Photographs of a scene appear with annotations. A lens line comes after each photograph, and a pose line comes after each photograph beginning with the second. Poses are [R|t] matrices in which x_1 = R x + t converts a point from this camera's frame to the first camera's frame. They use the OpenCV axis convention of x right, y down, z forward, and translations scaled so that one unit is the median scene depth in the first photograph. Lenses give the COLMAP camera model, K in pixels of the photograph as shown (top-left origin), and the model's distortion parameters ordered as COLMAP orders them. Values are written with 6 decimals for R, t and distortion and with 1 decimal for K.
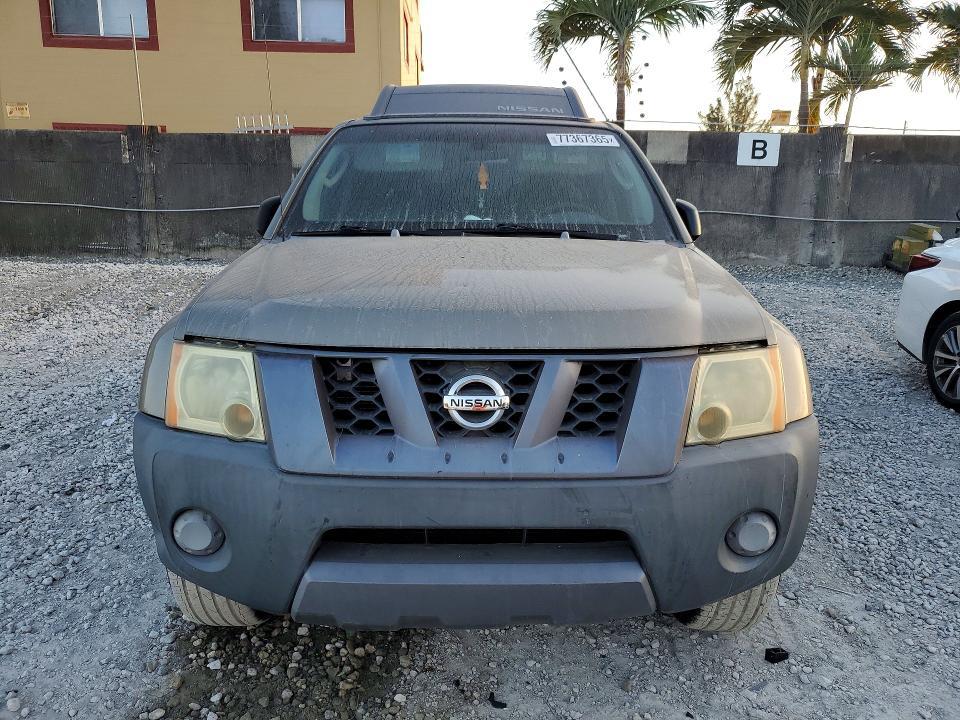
lens RADIAL K [[741.5, 0, 466.5], [0, 741.5, 359.9], [0, 0, 1]] dist [-0.001243, -0.002561]
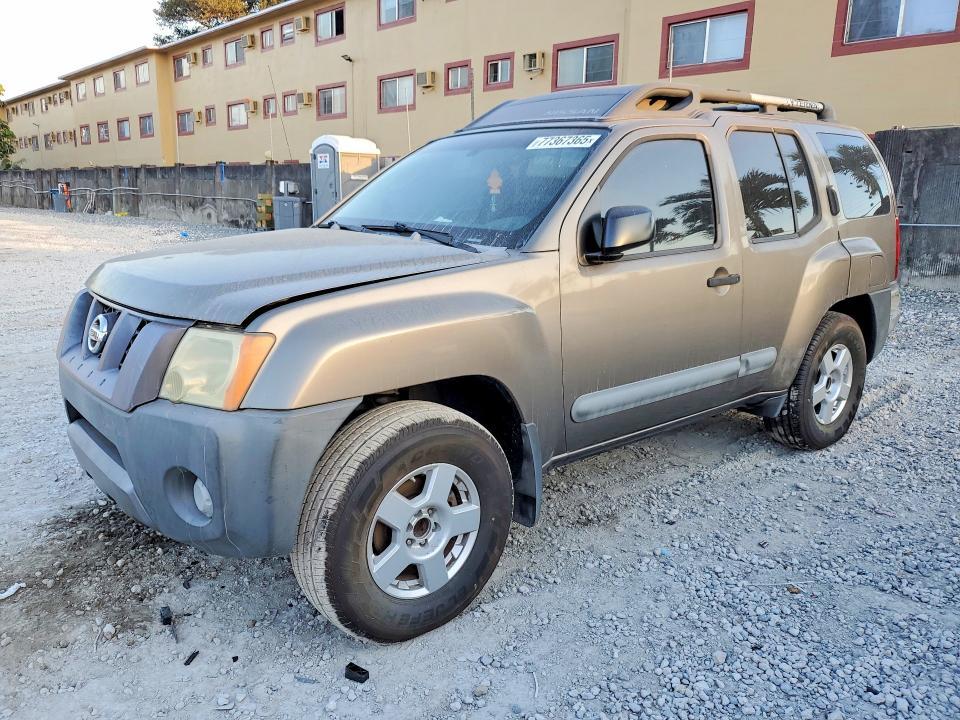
lens RADIAL K [[741.5, 0, 466.5], [0, 741.5, 359.9], [0, 0, 1]] dist [-0.001243, -0.002561]
pose [[0.638732, 0.172499, -0.749844, 0.818553], [-0.185988, 0.980260, 0.067078, -0.064103], [0.746612, 0.096618, 0.658206, 0.308321]]
